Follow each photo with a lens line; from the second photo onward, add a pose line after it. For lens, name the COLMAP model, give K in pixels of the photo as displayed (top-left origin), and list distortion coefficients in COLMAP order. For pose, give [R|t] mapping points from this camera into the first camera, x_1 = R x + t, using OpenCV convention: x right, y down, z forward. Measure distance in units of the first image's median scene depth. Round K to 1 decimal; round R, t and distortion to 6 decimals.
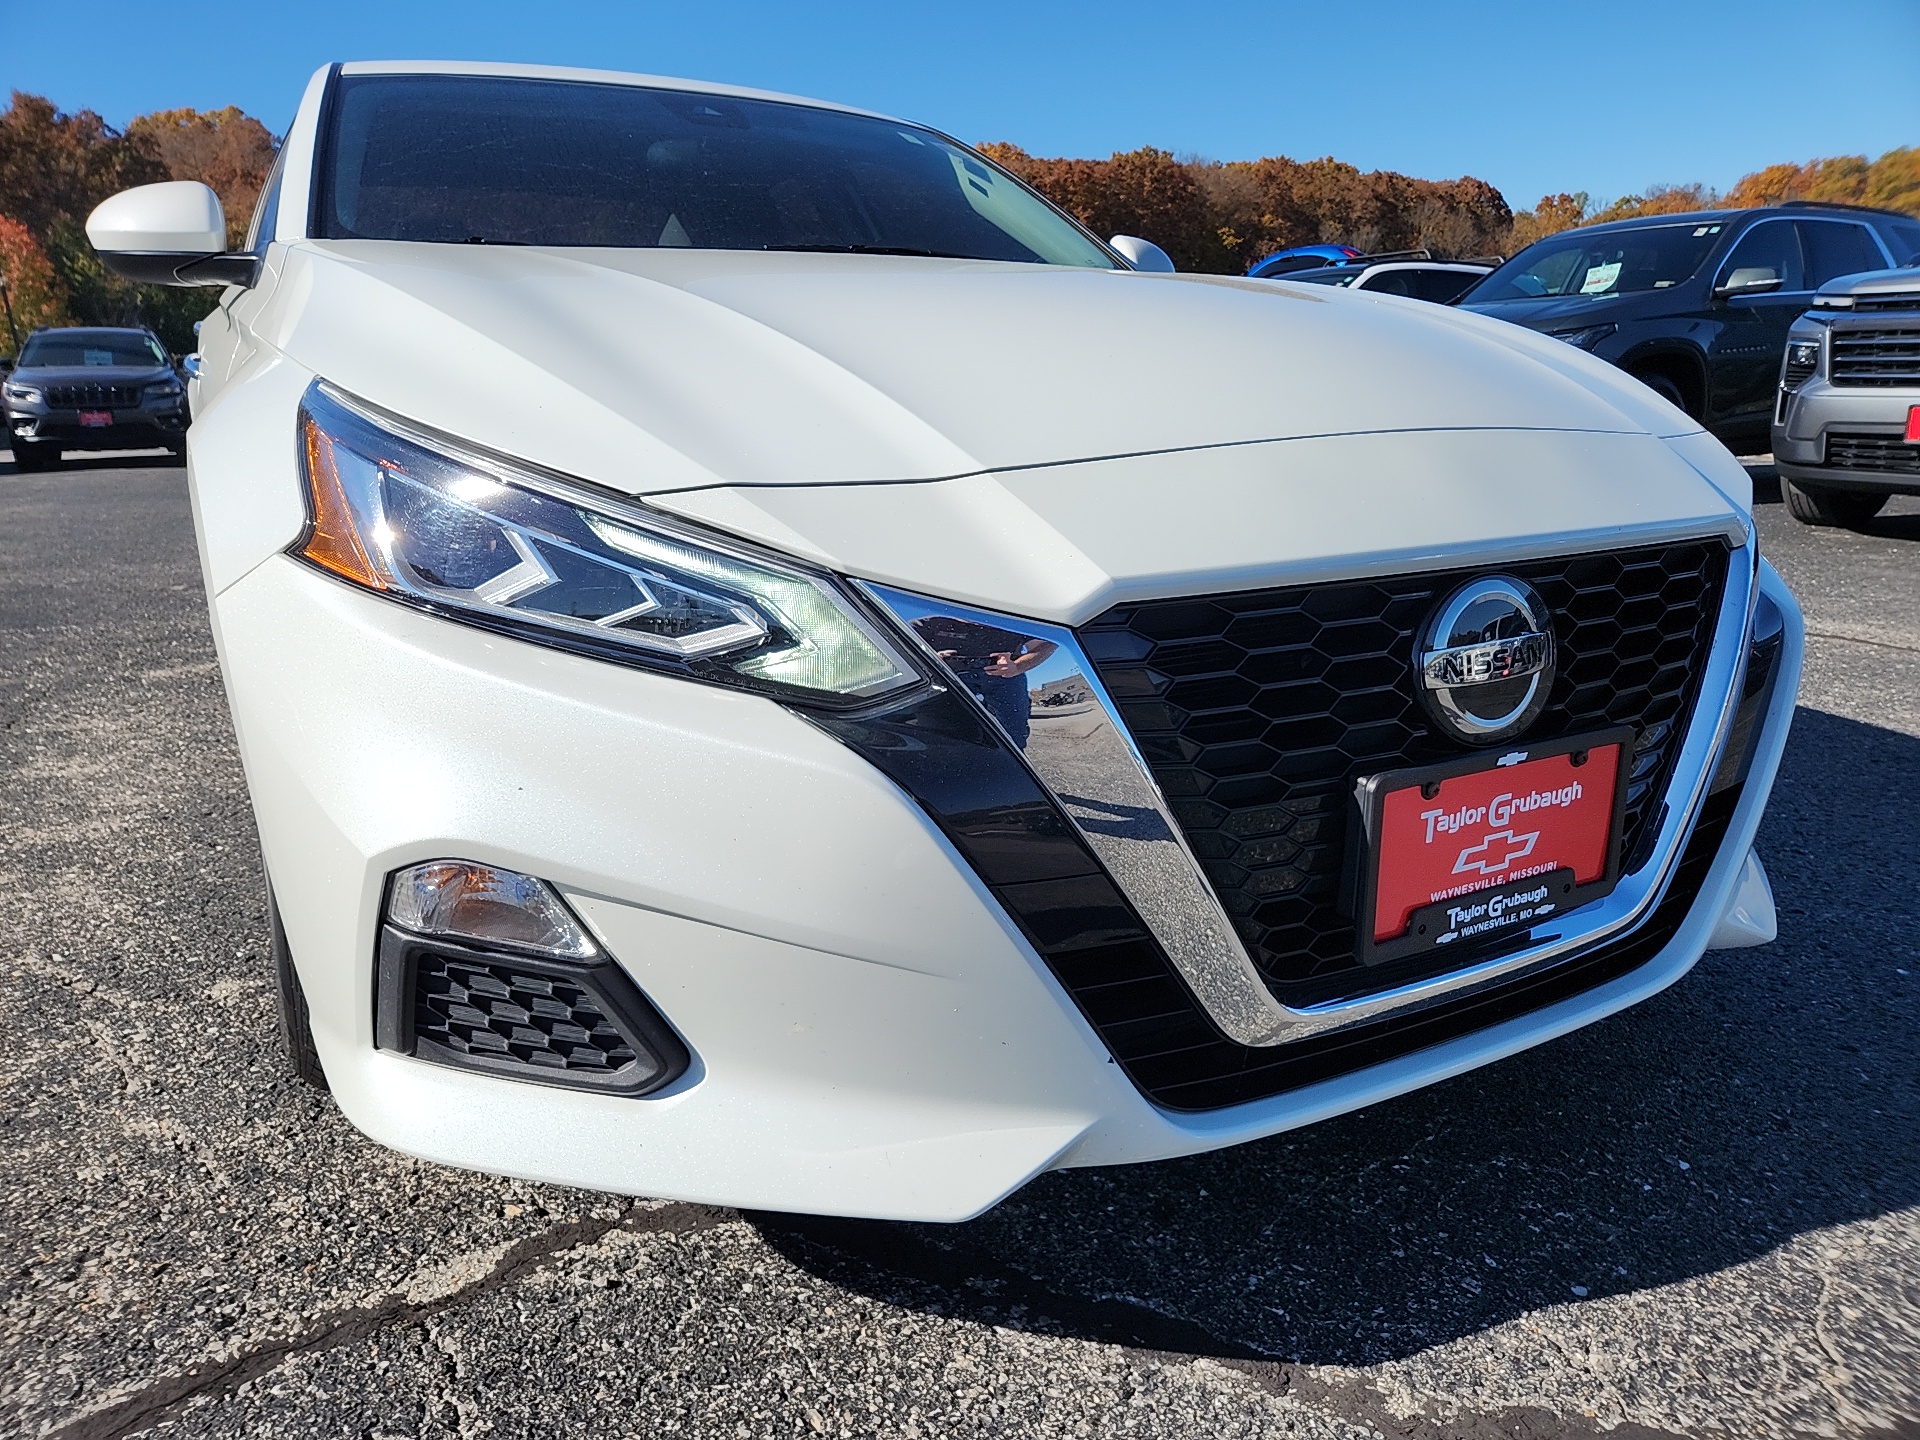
lens RADIAL K [[1276.4, 0, 969.3], [0, 1276.4, 724.8], [0, 0, 1]] dist [0.053715, -0.047356]
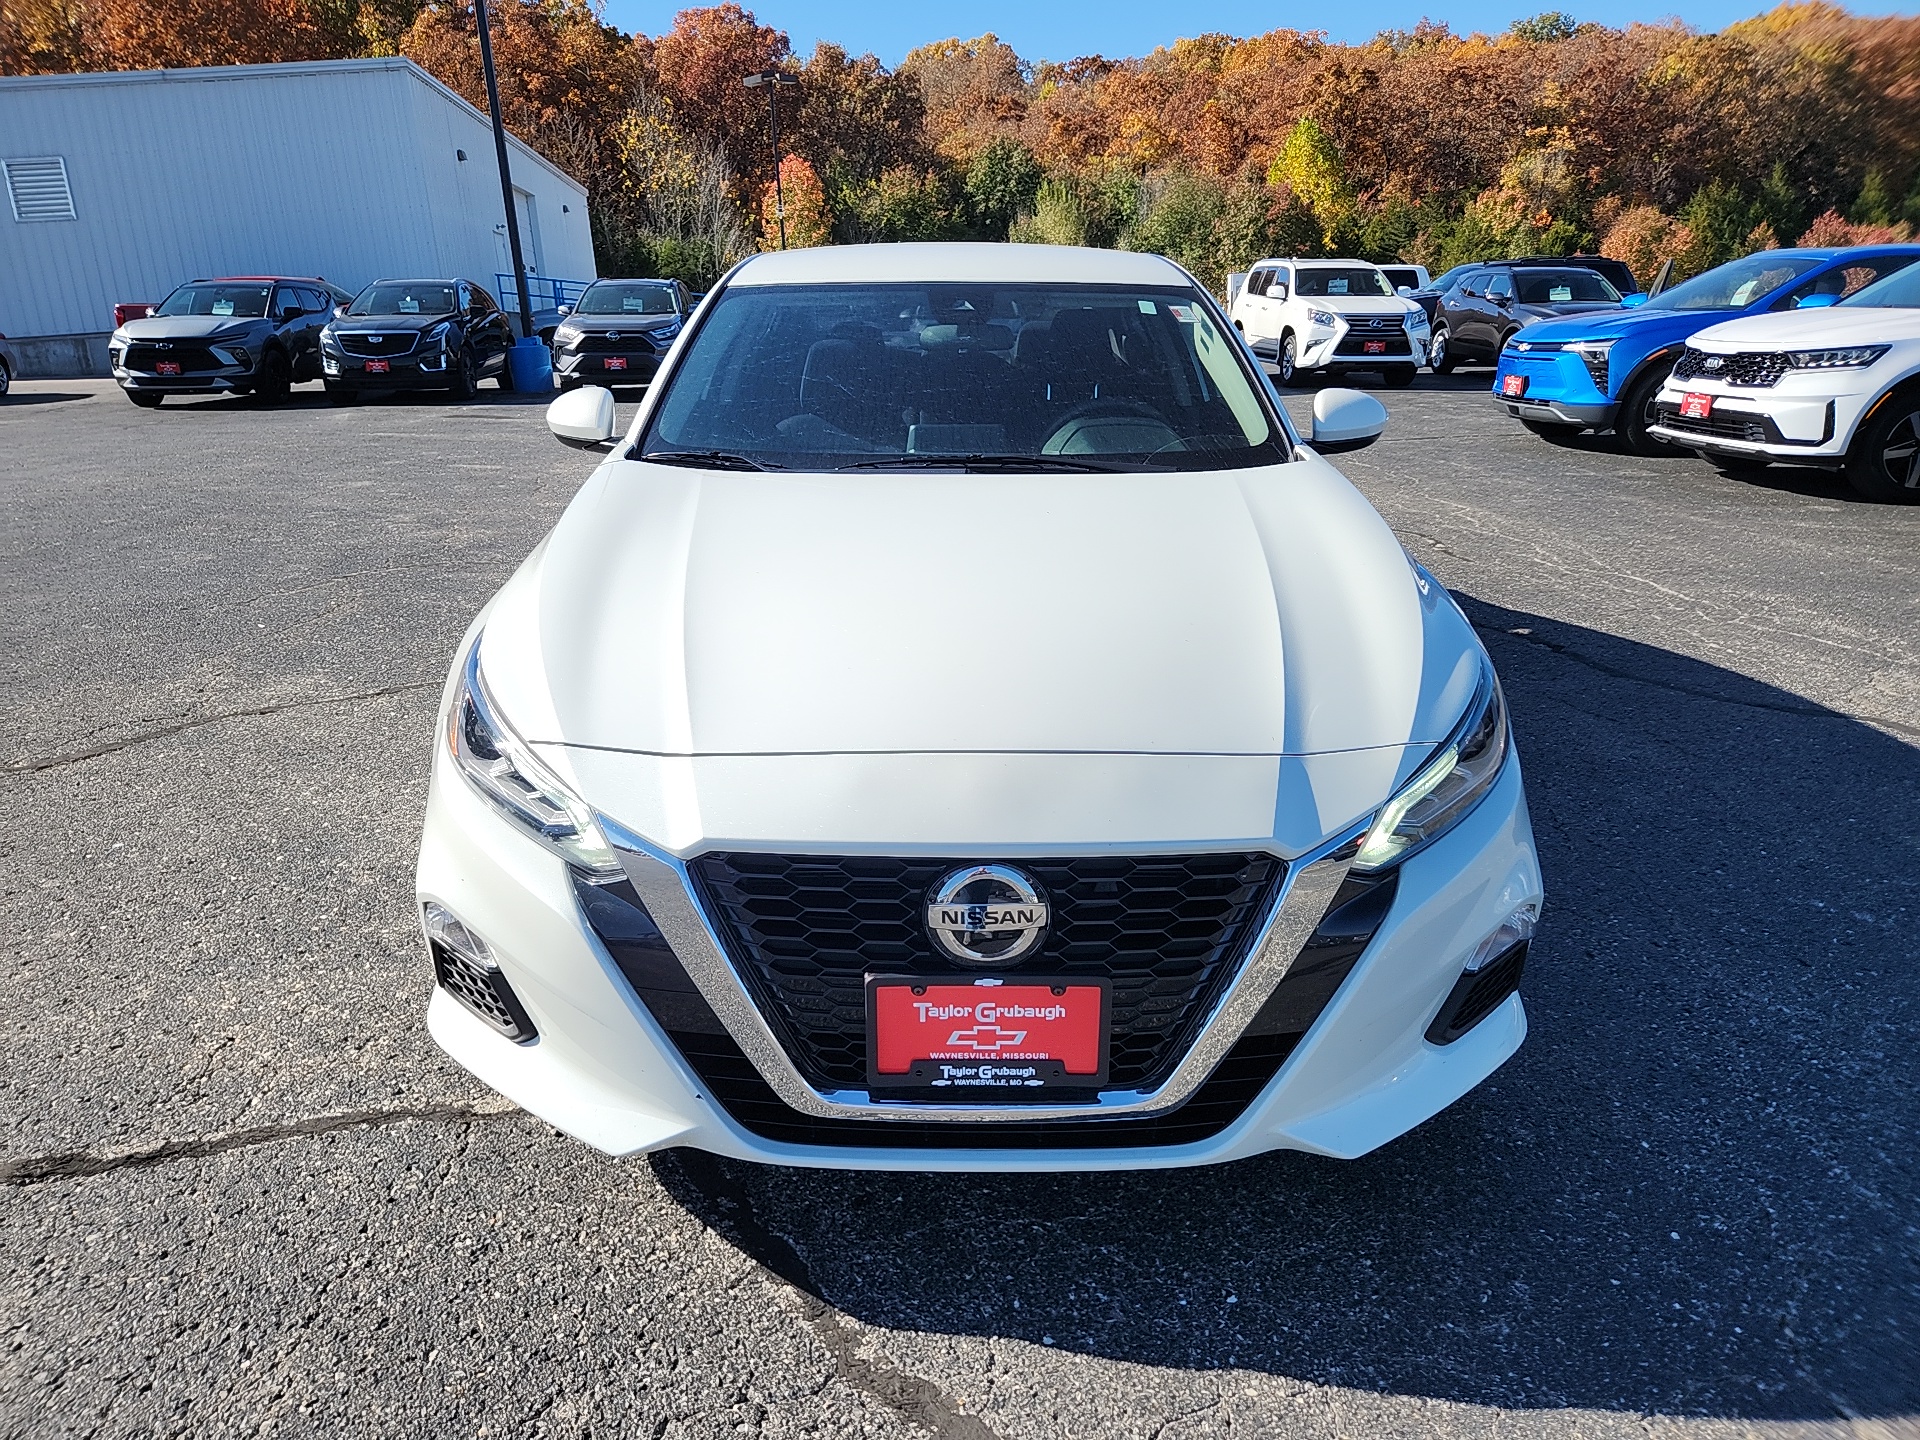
lens RADIAL K [[1276.4, 0, 969.3], [0, 1276.4, 724.8], [0, 0, 1]] dist [0.053715, -0.047356]
pose [[0.882277, 0.165585, -0.440646, 0.996388], [-0.139076, 0.985994, 0.092053, -0.403195], [0.449717, -0.019933, 0.892949, -0.358324]]
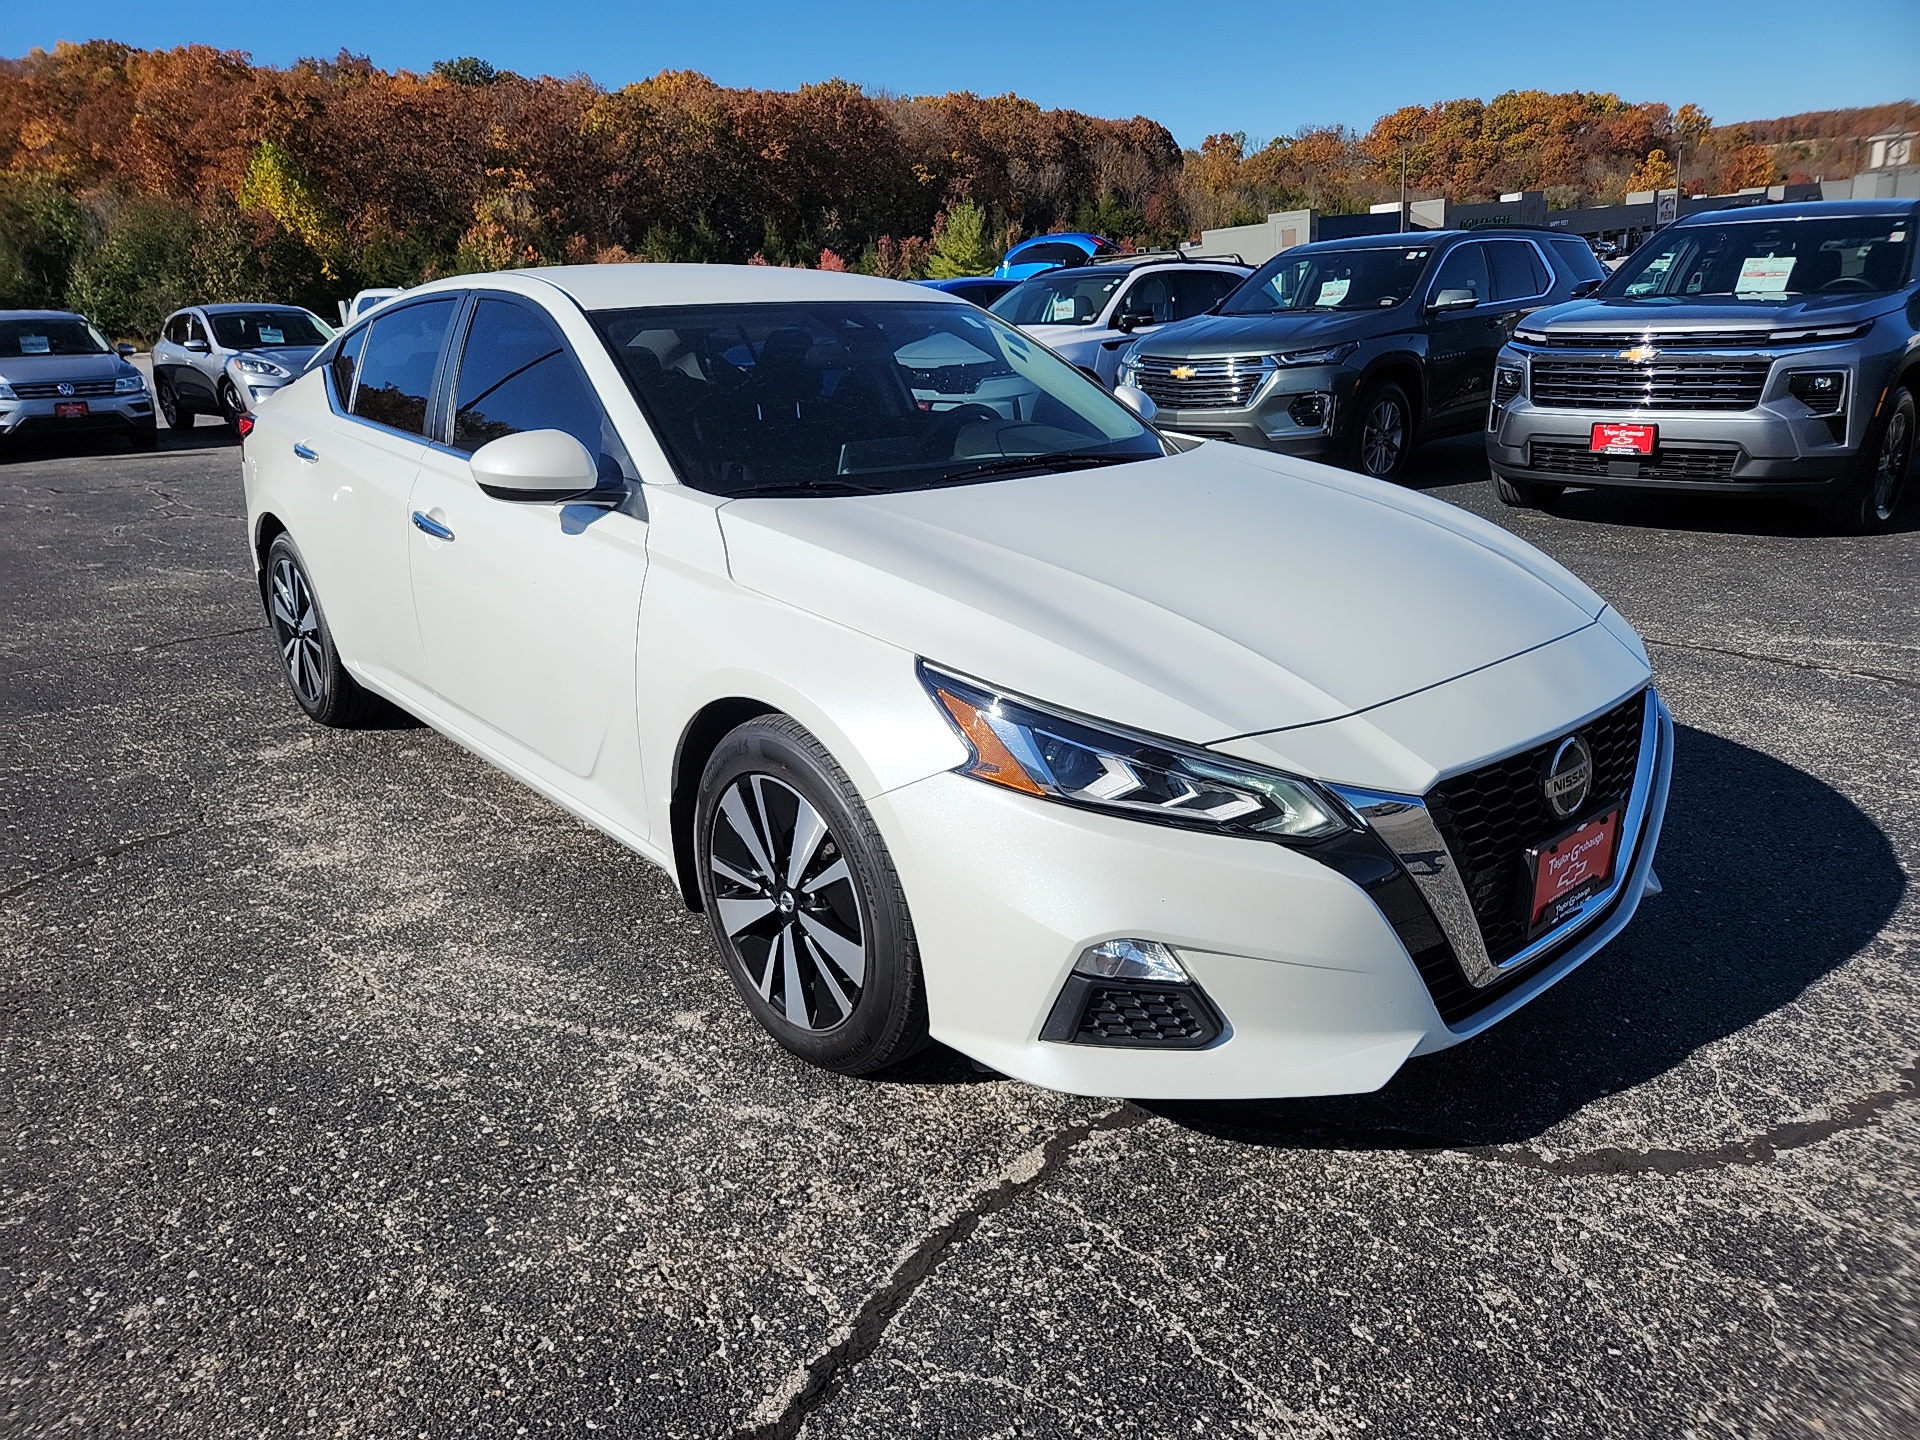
lens RADIAL K [[1246.9, 0, 963.6], [0, 1246.9, 720.9], [0, 0, 1]] dist [0.052451, -0.031873]
pose [[0.978191, -0.073915, 0.194108, -0.839848], [0.065452, 0.996619, 0.049668, -0.284967], [-0.197123, -0.035880, 0.979722, -0.674051]]
